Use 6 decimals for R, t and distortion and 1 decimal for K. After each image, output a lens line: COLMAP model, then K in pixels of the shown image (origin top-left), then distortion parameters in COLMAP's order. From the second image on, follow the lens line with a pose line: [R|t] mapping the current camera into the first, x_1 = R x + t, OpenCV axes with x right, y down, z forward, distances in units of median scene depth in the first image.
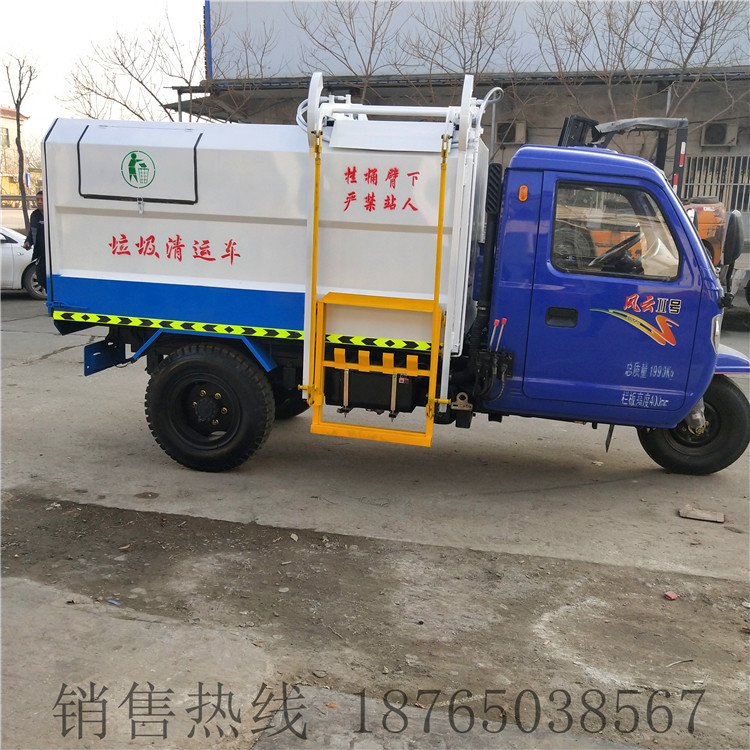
lens RADIAL K [[749.3, 0, 367.3], [0, 749.3, 374.2], [0, 0, 1]] dist [0.002218, 0.011989]
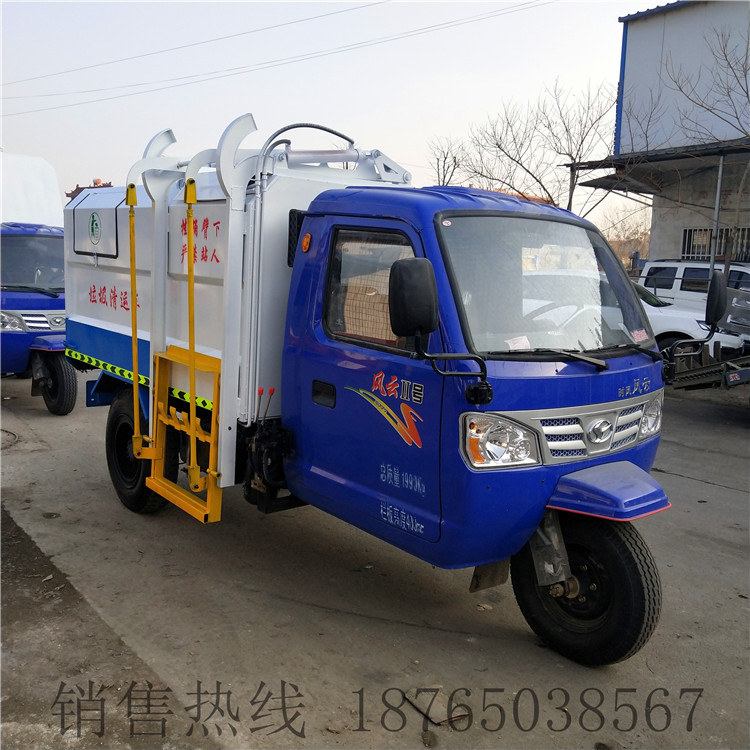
lens RADIAL K [[749.3, 0, 367.3], [0, 749.3, 374.2], [0, 0, 1]] dist [0.002218, 0.011989]
pose [[0.796193, 0.090605, -0.598220, 0.761377], [-0.151509, 0.987079, -0.052148, -0.060591], [0.585766, 0.132155, 0.799633, 0.378215]]
